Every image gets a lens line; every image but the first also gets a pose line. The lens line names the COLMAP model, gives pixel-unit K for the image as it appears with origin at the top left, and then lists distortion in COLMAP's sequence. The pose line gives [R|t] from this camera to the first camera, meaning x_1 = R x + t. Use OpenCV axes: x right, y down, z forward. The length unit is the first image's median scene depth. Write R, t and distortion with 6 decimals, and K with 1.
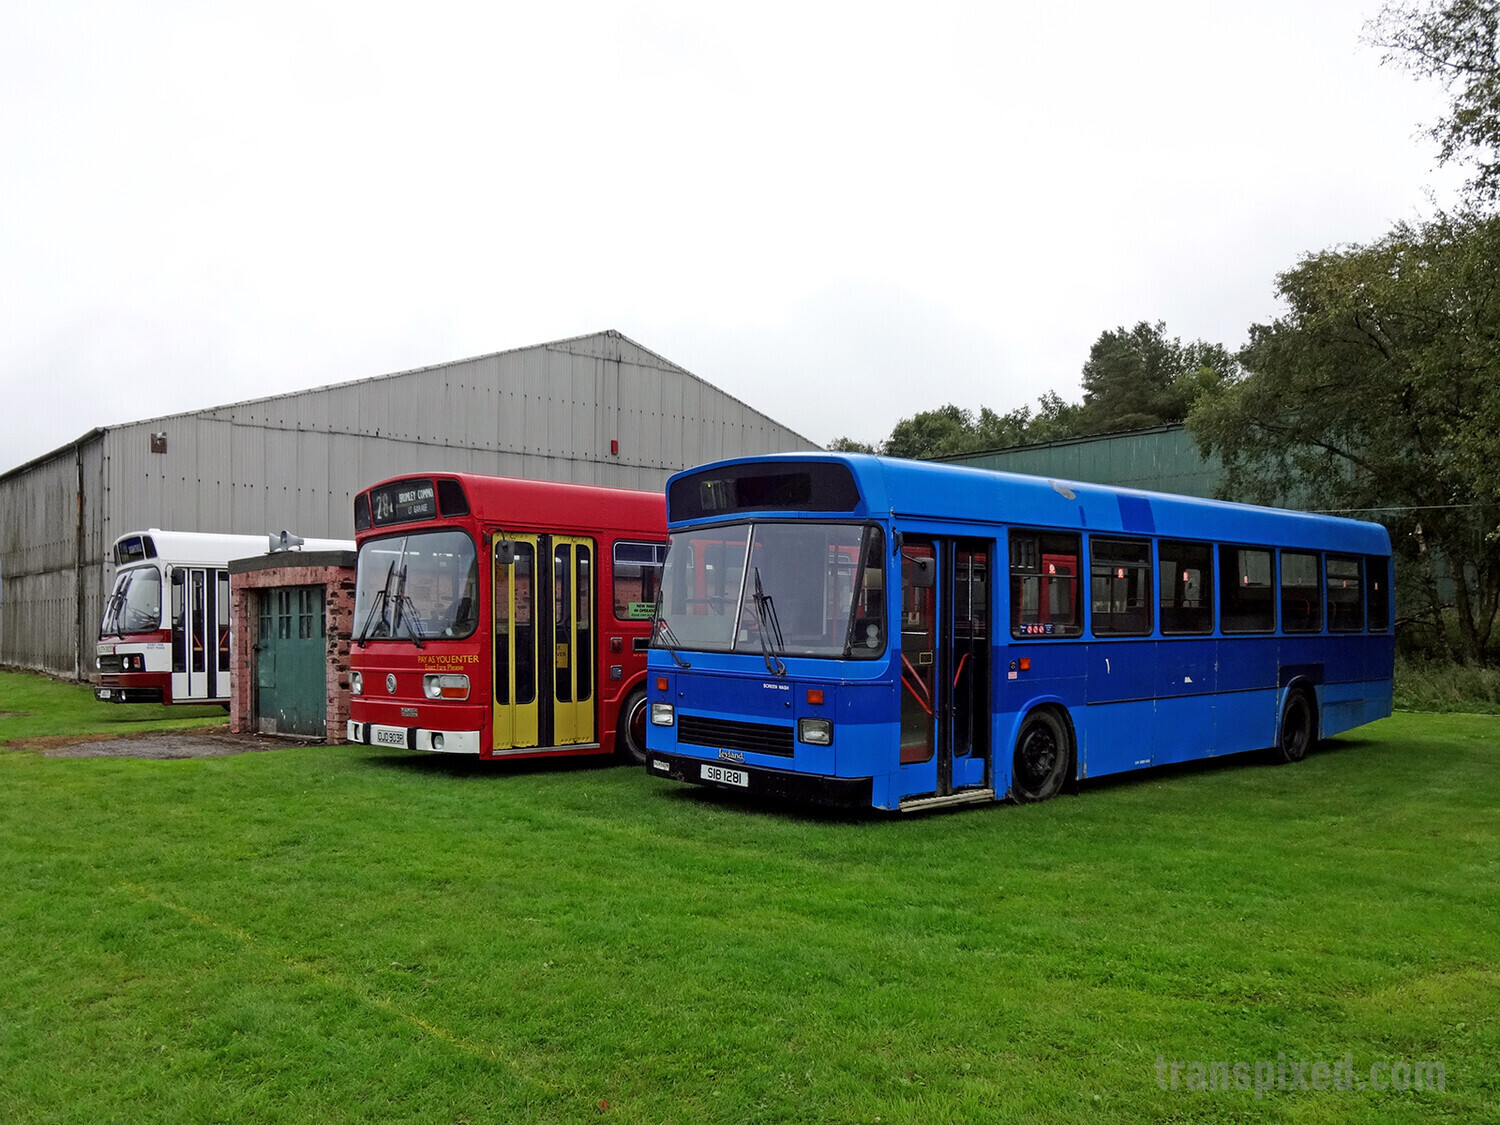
lens RADIAL K [[1346.4, 0, 752.3], [0, 1346.4, 625.6], [0, 0, 1]] dist [-0.004556, -0.000659]
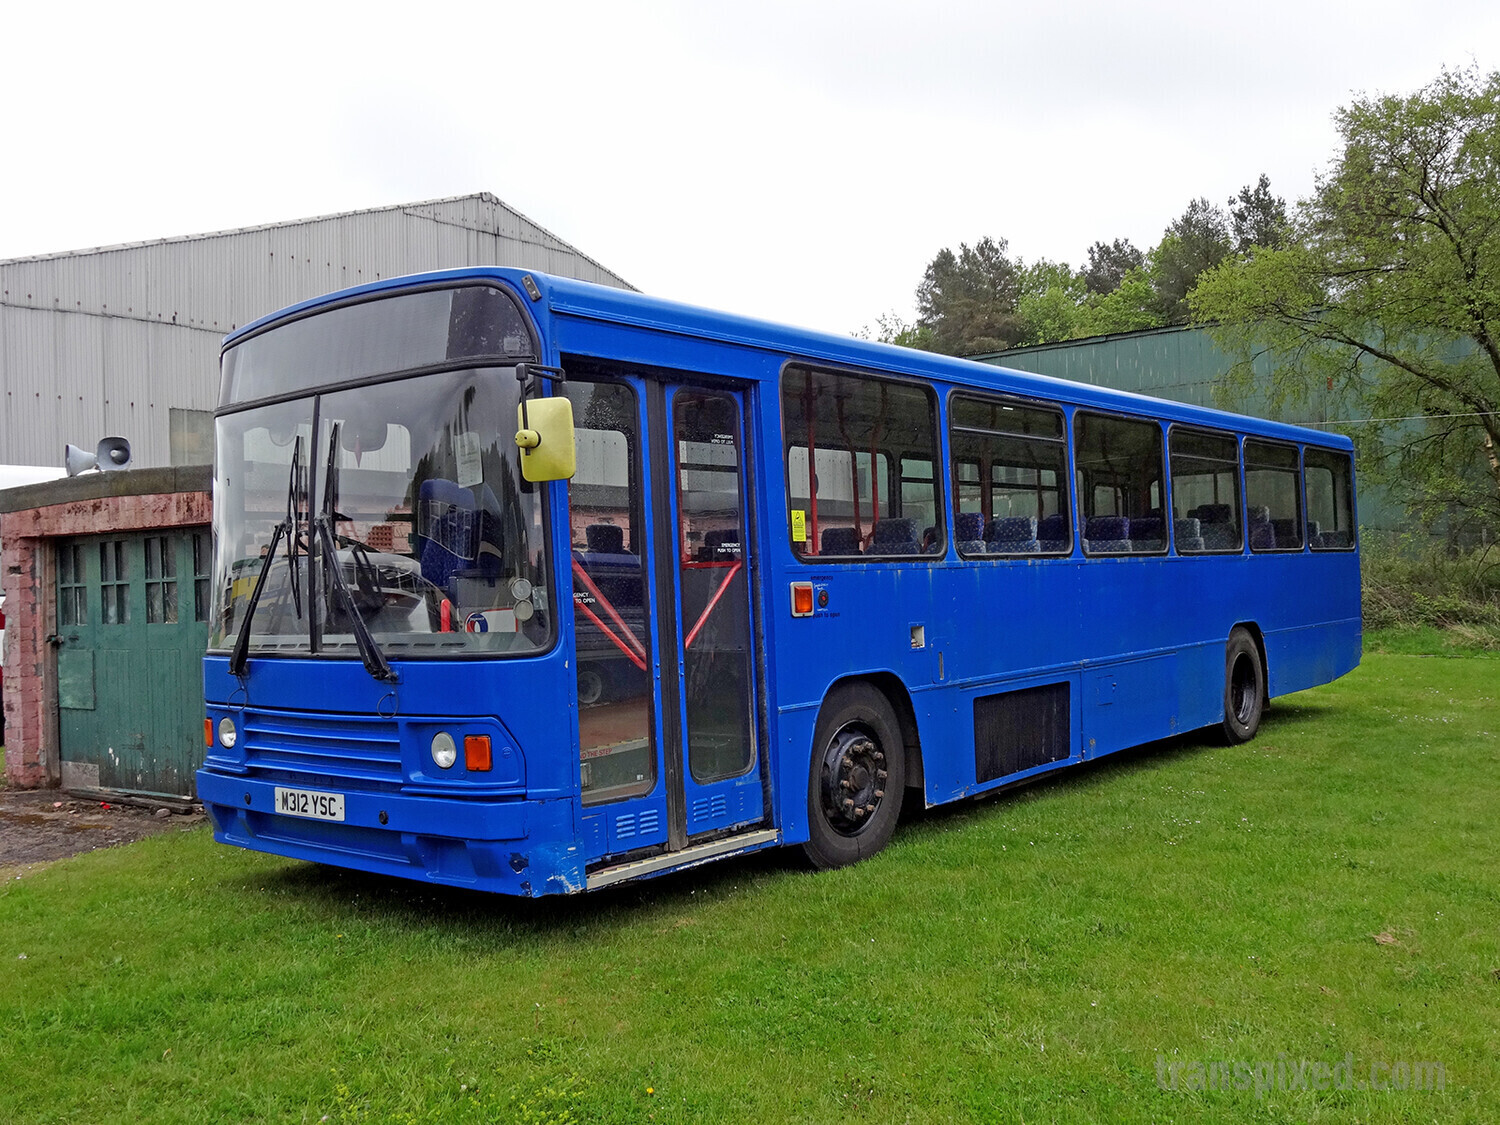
lens RADIAL K [[1375.5, 0, 750.0], [0, 1375.5, 562.5], [0, 0, 1]] dist [0.018052, -0.005126]
pose [[0.981766, -0.025865, 0.188323, -0.191335], [0.027592, 0.999598, -0.006558, -0.004752], [-0.188078, 0.011635, 0.982085, 0.372446]]
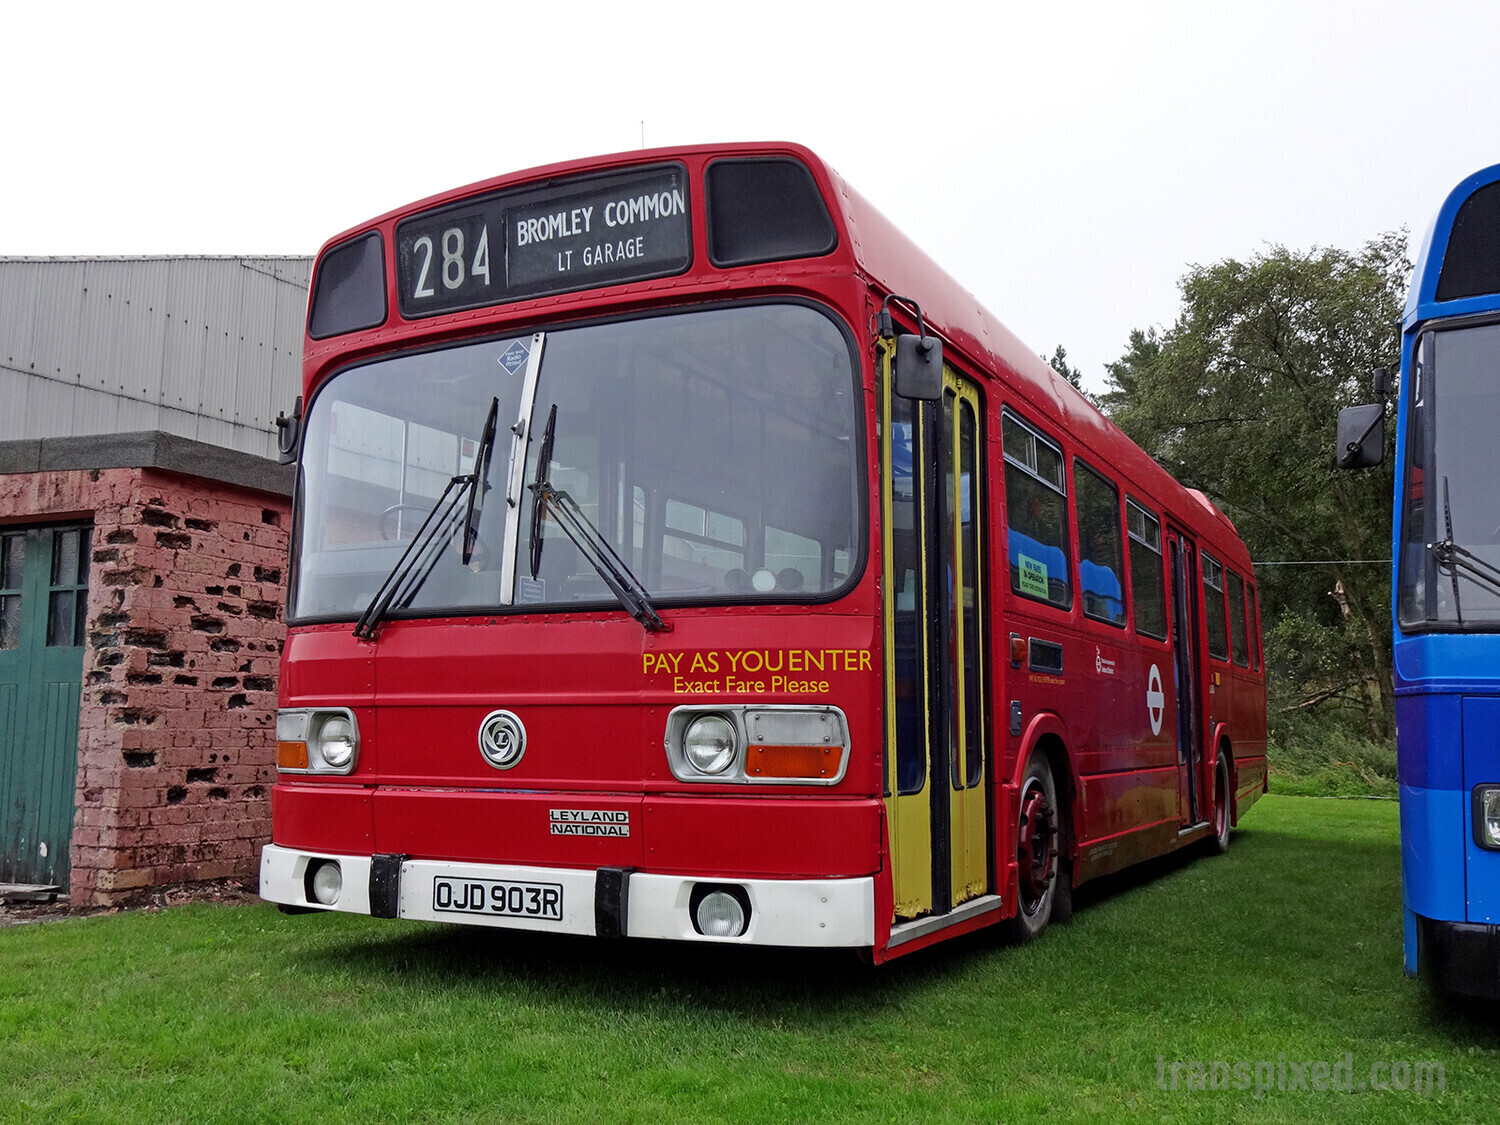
lens RADIAL K [[1375.5, 0, 750.0], [0, 1375.5, 562.5], [0, 0, 1]] dist [0.018052, -0.005126]
pose [[0.933478, 0.053484, 0.354624, -0.255929], [-0.012597, 0.993097, -0.116619, 0.029378], [-0.358414, 0.104394, 0.927708, 0.490762]]
